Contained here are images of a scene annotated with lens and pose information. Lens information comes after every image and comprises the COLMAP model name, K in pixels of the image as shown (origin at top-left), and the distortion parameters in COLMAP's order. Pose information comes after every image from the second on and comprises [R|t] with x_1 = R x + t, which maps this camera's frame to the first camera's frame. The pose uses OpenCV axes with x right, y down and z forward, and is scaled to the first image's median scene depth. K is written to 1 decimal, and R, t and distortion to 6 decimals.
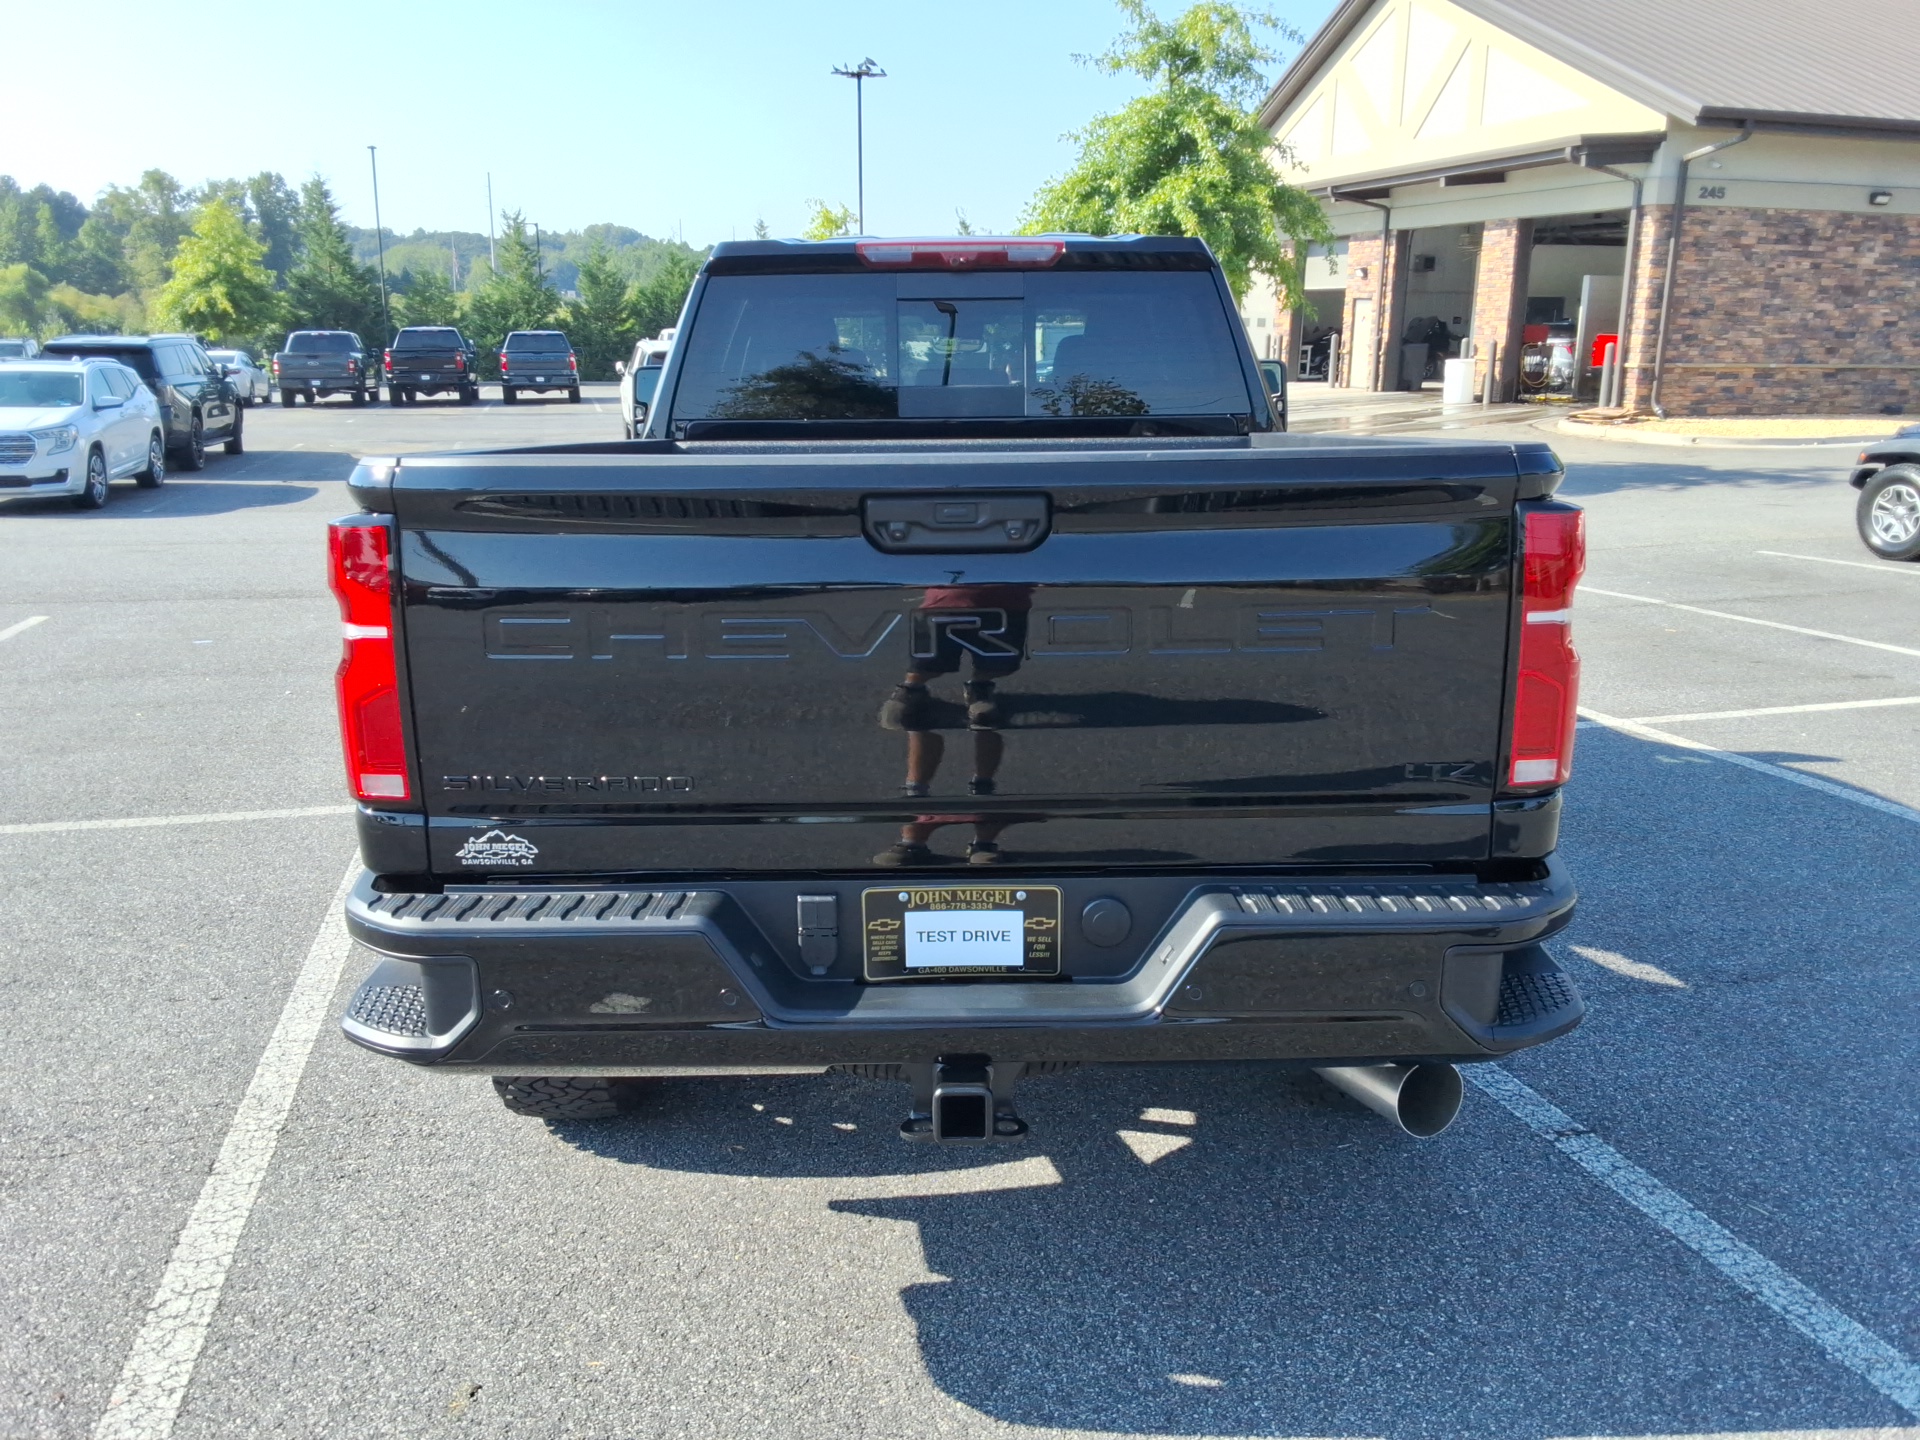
lens RADIAL K [[1540.7, 0, 977.7], [0, 1540.7, 720.9], [0, 0, 1]] dist [0.102996, -0.156298]
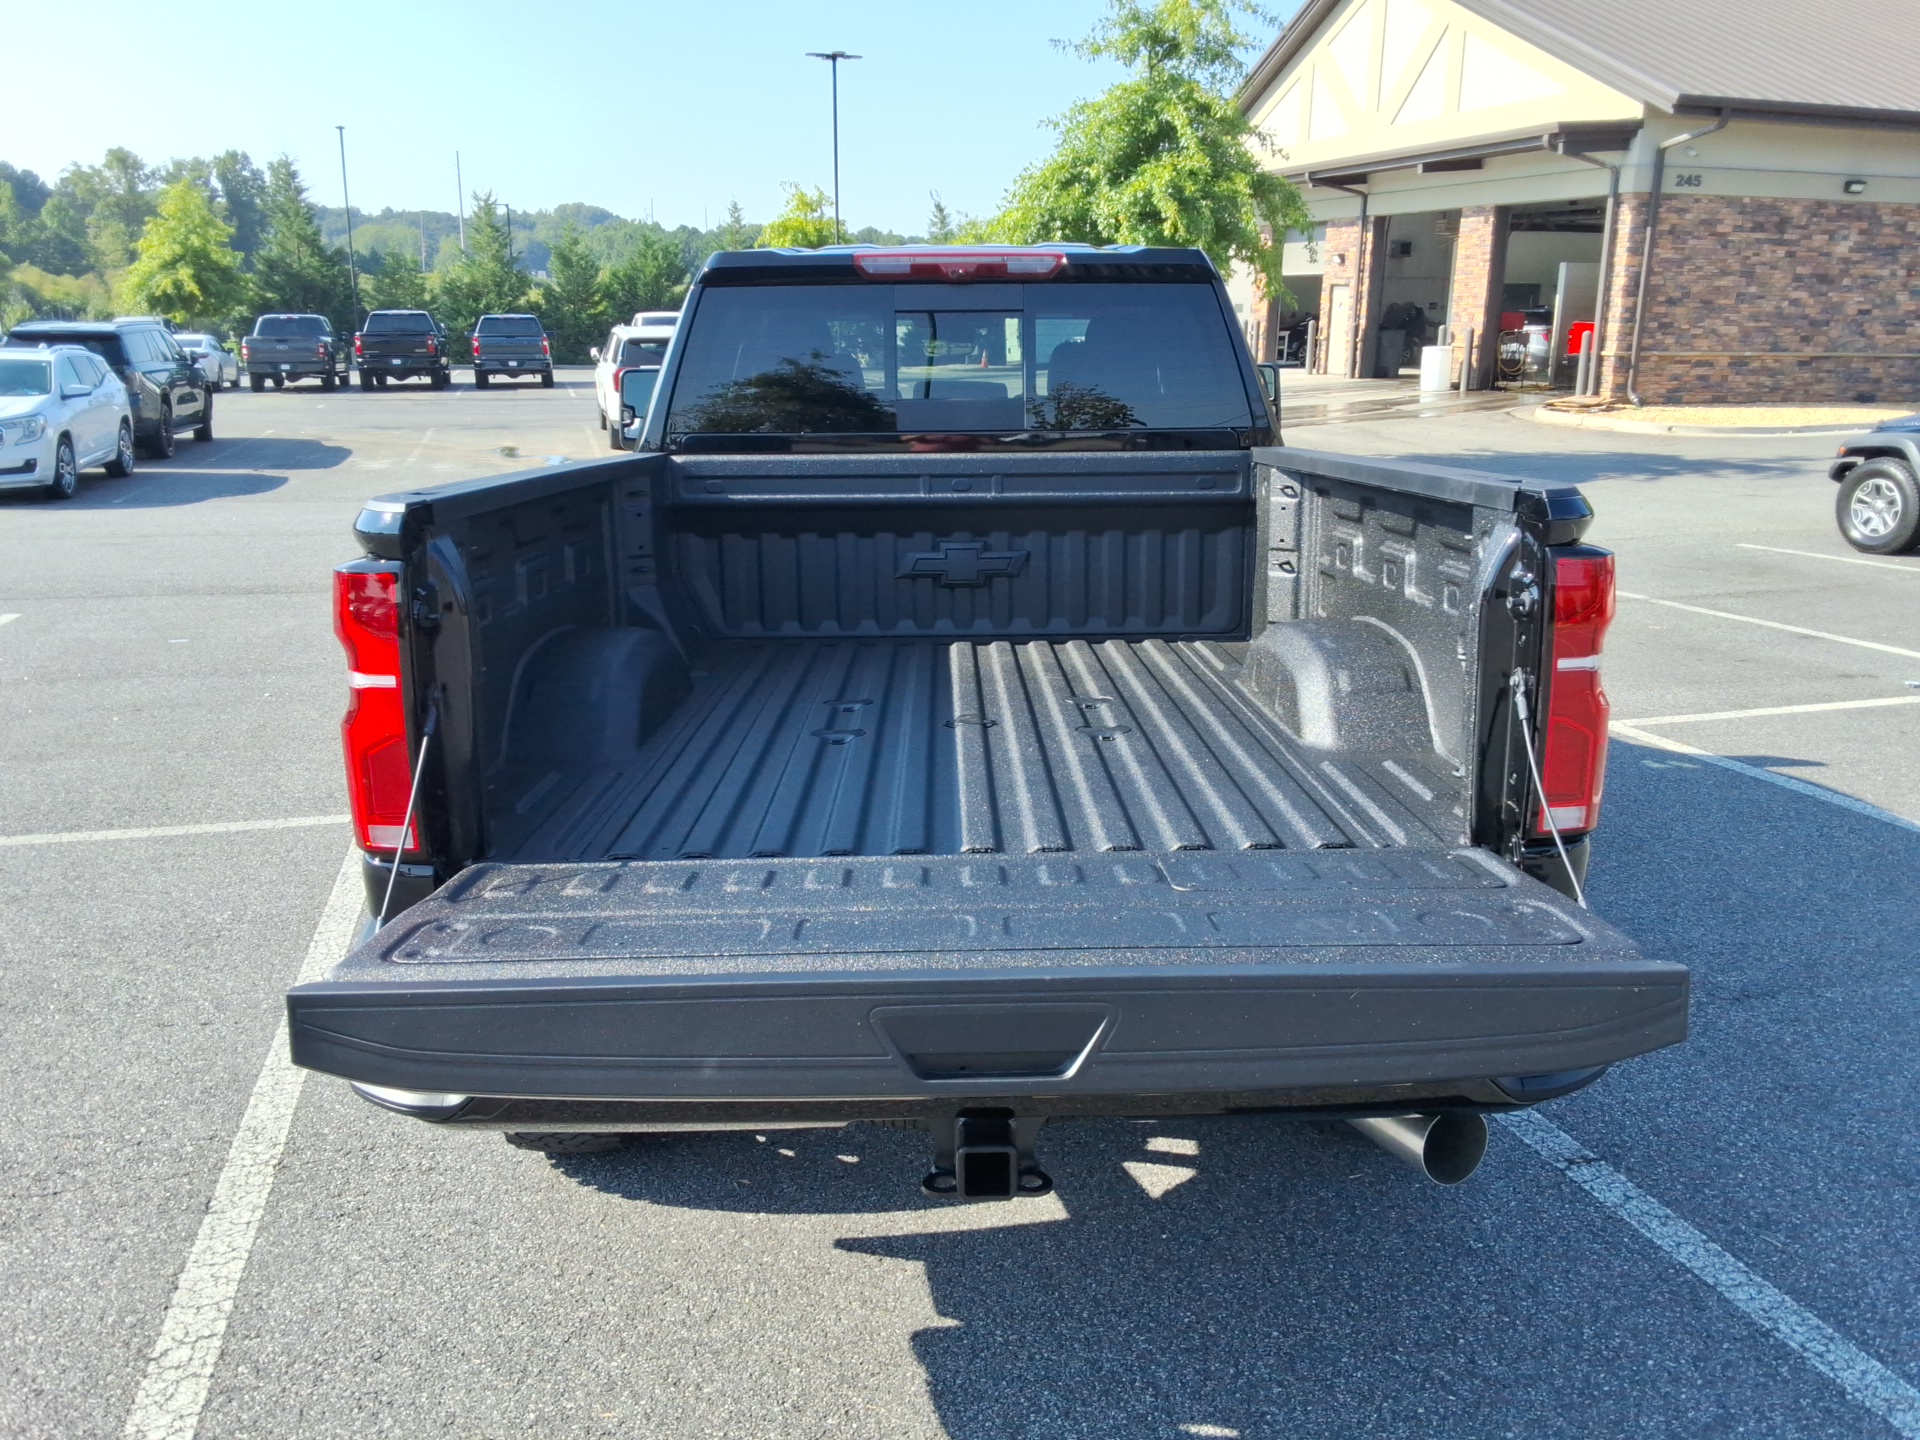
lens RADIAL K [[1540.7, 0, 977.2], [0, 1540.7, 723.2], [0, 0, 1]] dist [0.102996, -0.156298]
pose [[0.999876, -0.002056, 0.015629, -0.002079], [0.001867, 0.999925, 0.012087, -0.002842], [-0.015652, -0.012056, 0.999805, 0.001282]]
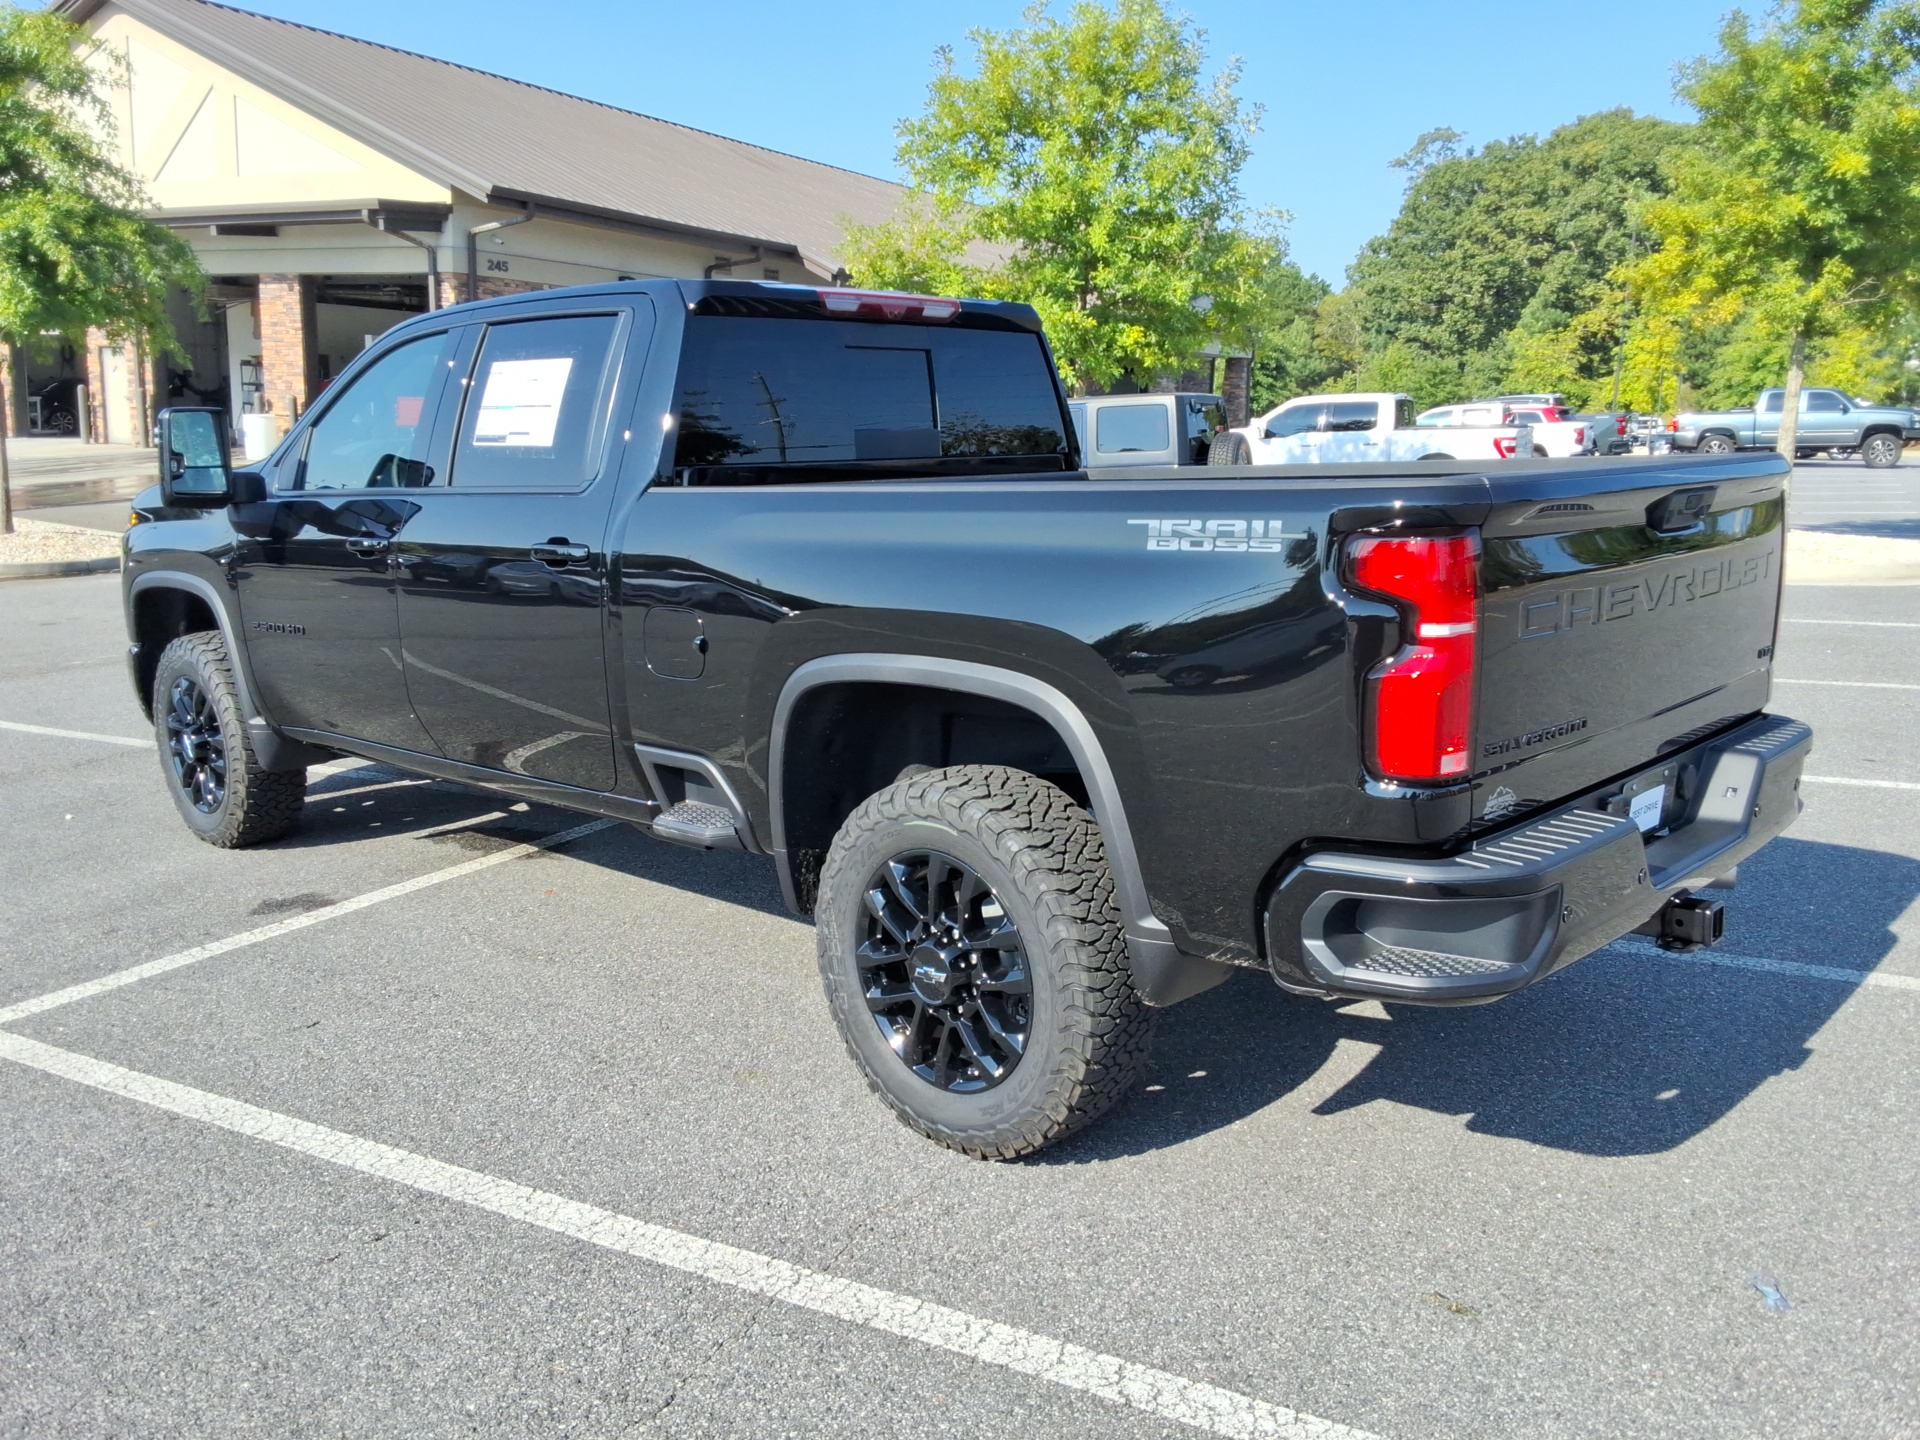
lens RADIAL K [[1540.7, 0, 980.4], [0, 1540.7, 708.4], [0, 0, 1]] dist [0.102996, -0.156298]
pose [[0.677262, -0.131459, 0.723902, -0.111521], [0.163131, 0.986249, 0.026479, -0.006413], [-0.717429, 0.100158, 0.689394, 0.035435]]
